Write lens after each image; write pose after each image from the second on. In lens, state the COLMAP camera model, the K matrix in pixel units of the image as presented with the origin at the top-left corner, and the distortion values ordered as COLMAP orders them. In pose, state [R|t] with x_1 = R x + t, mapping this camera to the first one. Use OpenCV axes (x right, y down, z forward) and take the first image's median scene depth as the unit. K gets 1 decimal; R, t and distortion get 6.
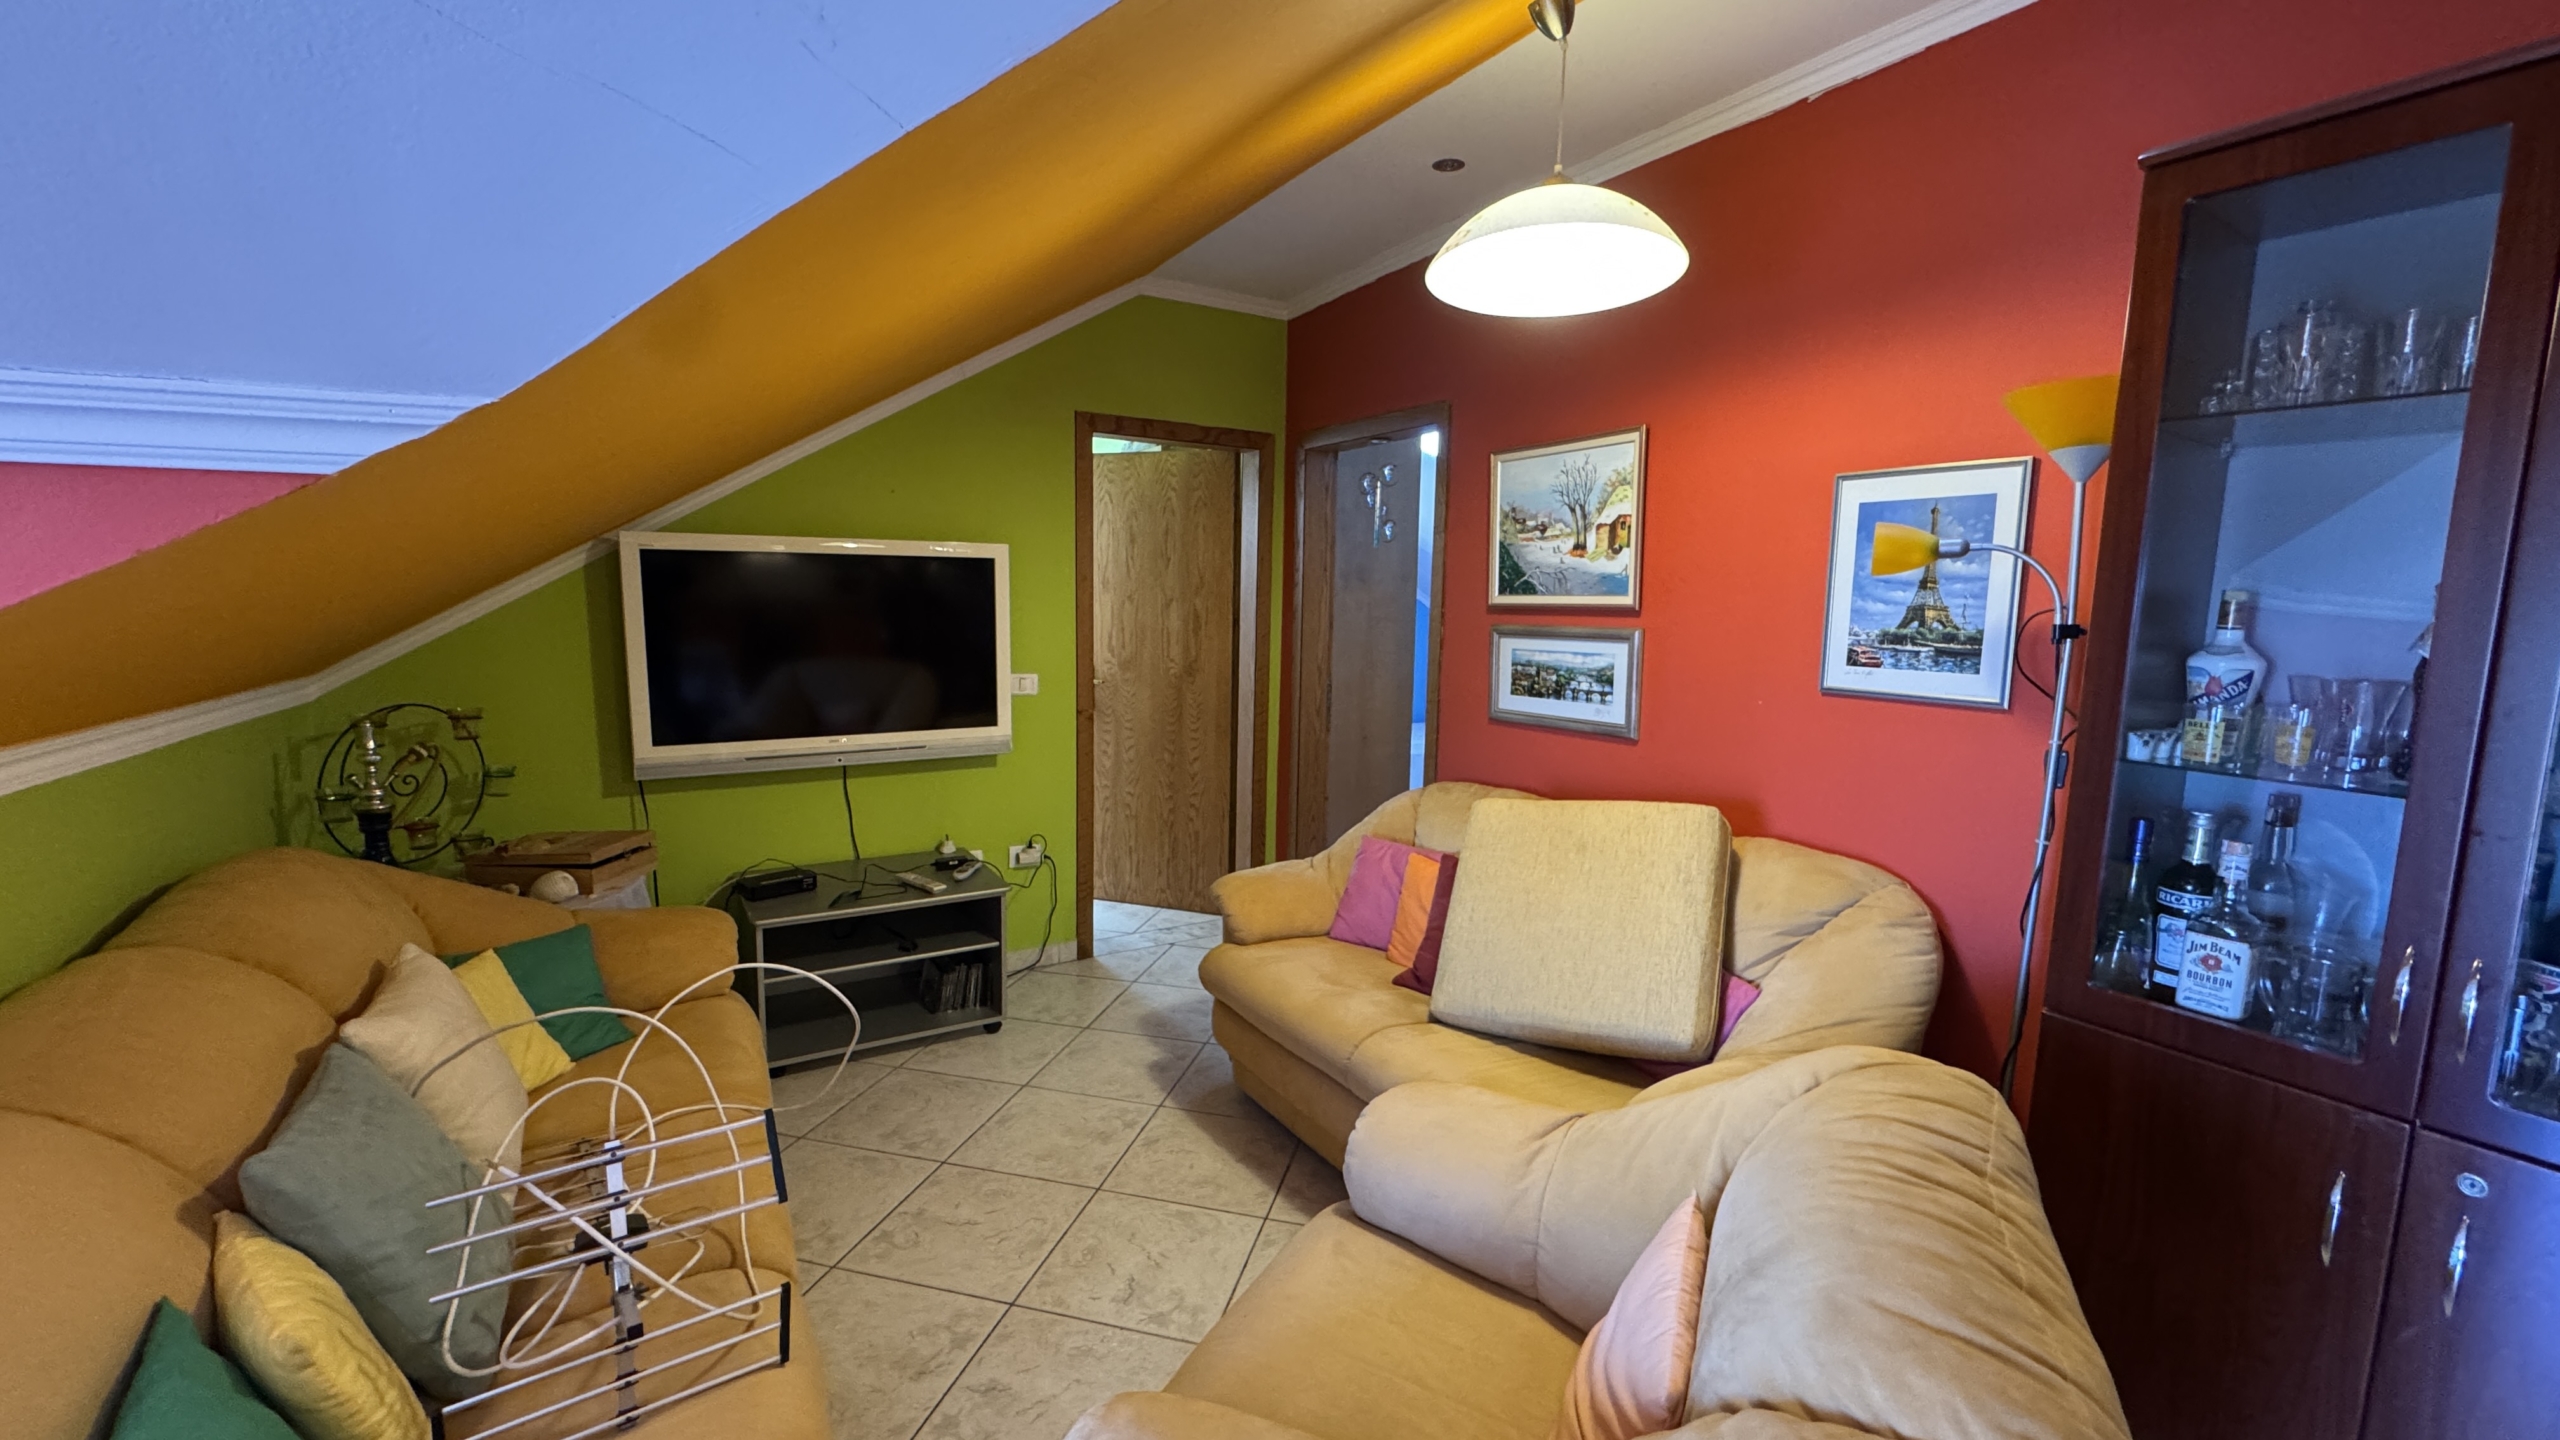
lens RADIAL K [[1021.0, 0, 1279.6], [0, 1021.0, 719.3], [0, 0, 1]] dist [-0.003928, -0.000195]
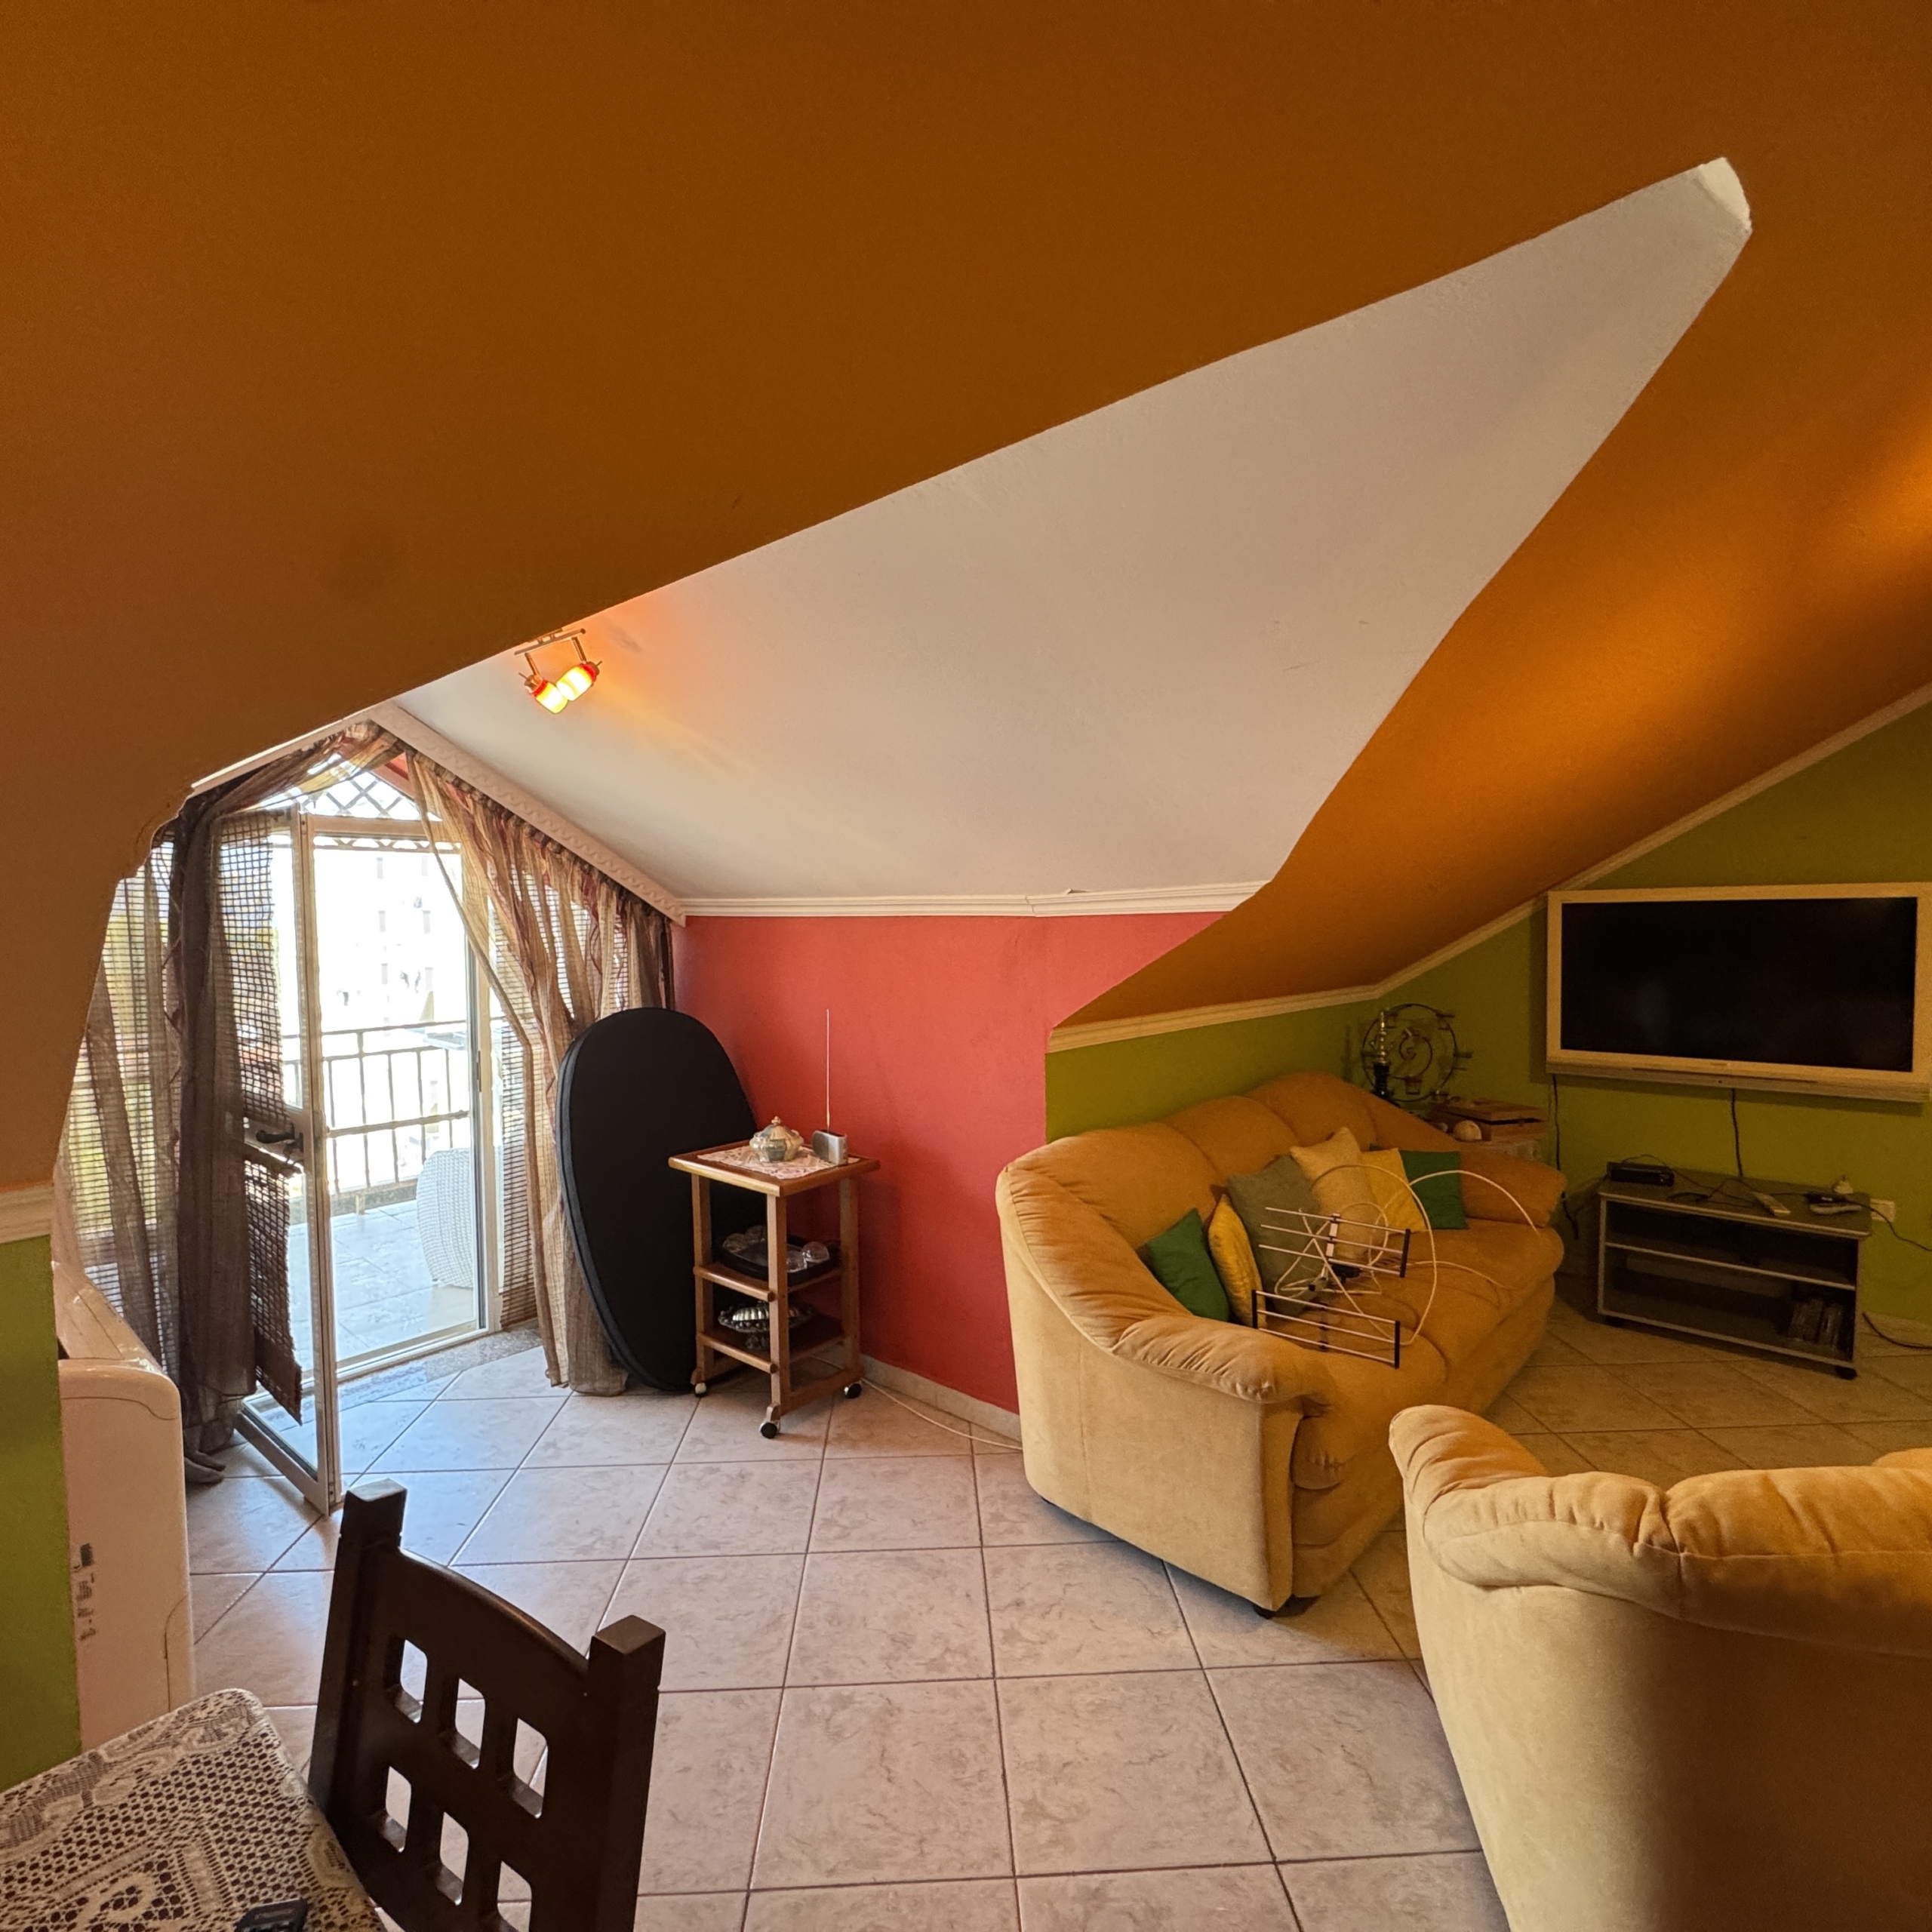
lens RADIAL K [[1037.7, 0, 963.8], [0, 1037.7, 968.5], [0, 0, 1]] dist [-0.000025, -0.000023]
pose [[0.289826, 0.032437, -0.956529, 0.468811], [-0.101747, 0.994806, 0.002906, -0.002995], [0.951656, 0.096481, 0.291621, -0.157437]]
